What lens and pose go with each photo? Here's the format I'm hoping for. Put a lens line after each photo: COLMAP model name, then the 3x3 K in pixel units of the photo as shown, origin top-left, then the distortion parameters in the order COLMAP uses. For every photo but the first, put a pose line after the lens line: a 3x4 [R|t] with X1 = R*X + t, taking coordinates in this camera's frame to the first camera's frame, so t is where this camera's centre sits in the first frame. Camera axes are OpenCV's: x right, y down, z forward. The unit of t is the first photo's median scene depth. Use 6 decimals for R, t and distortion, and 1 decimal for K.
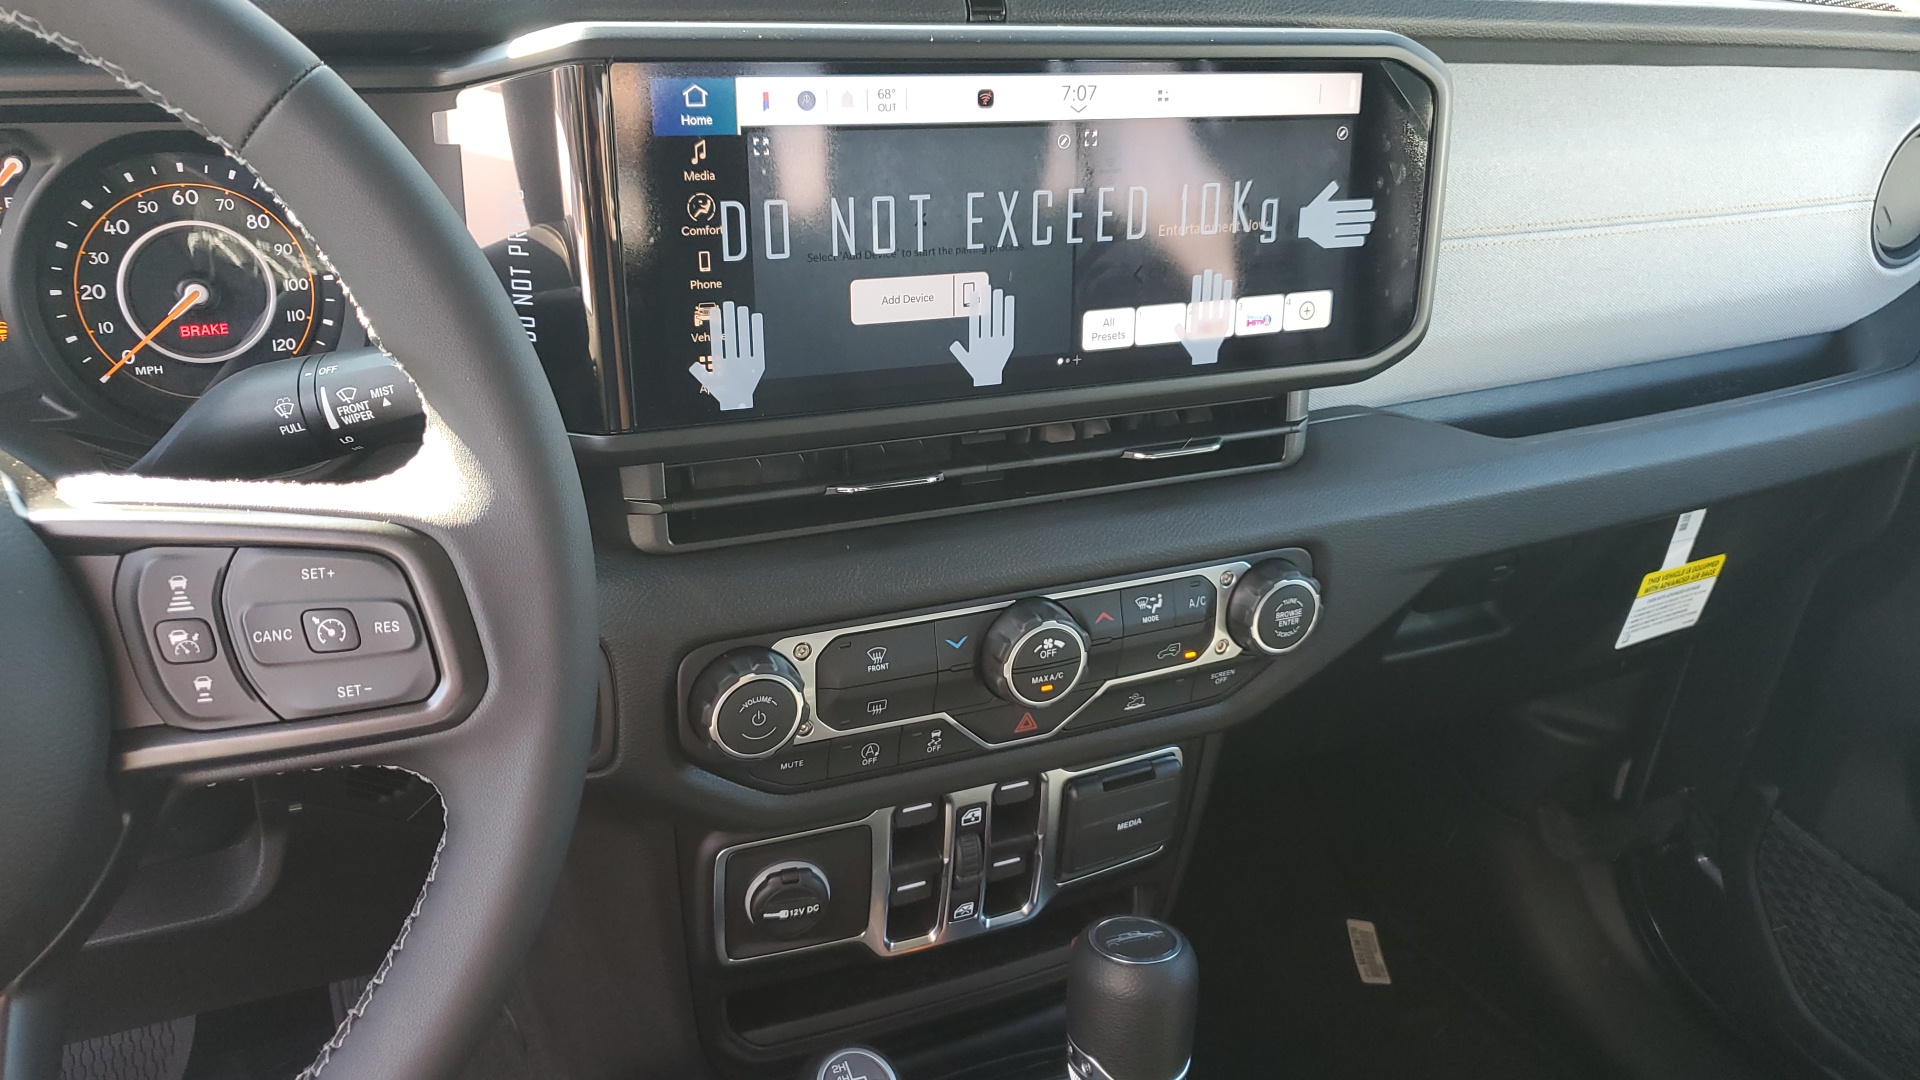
lens RADIAL K [[1479.8, 0, 960.0], [0, 1479.8, 540.0], [0, 0, 1]] dist [0.076290, -0.184198]
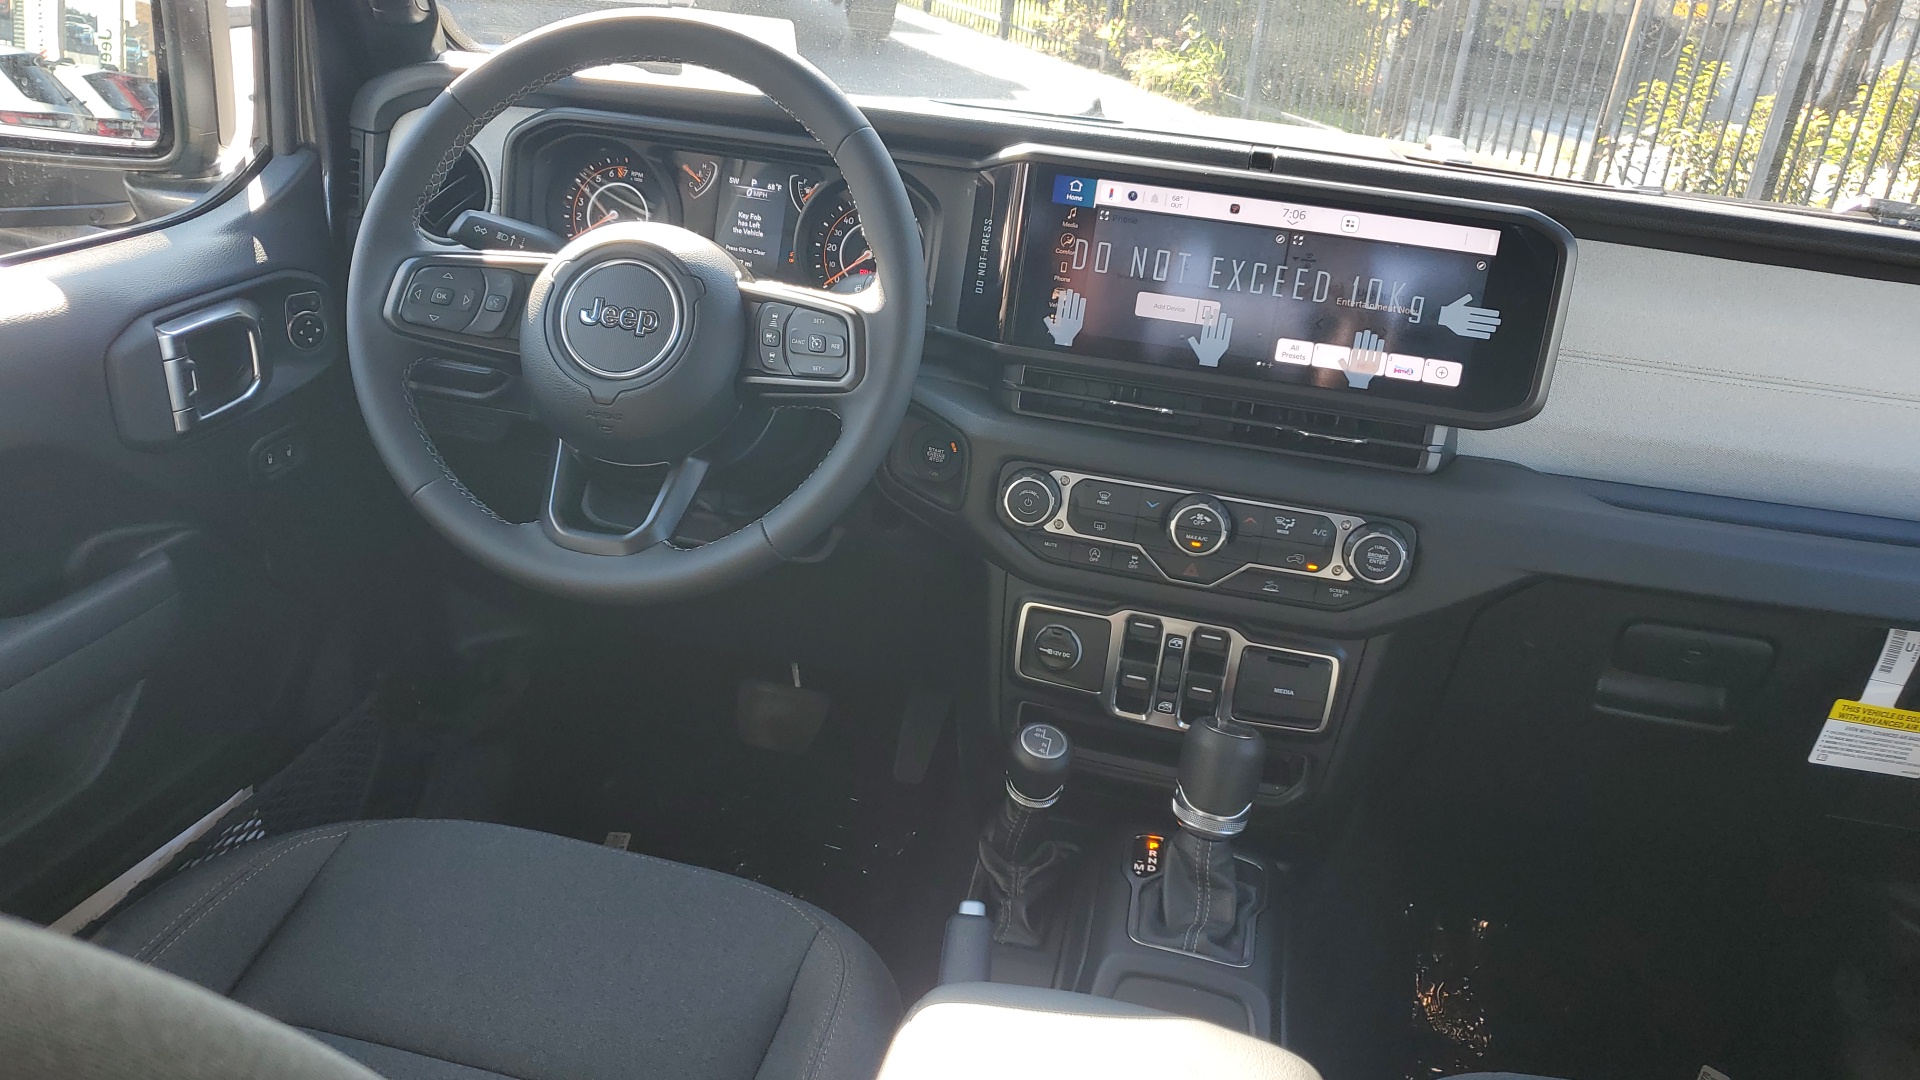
lens RADIAL K [[1441.6, 0, 956.9], [0, 1441.6, 528.7], [0, 0, 1]] dist [0.128688, -0.299571]
pose [[0.800869, 0.225662, -0.554694, 0.826646], [-0.305202, 0.950763, -0.053859, 0.279654], [0.515229, 0.212428, 0.830310, -0.581169]]
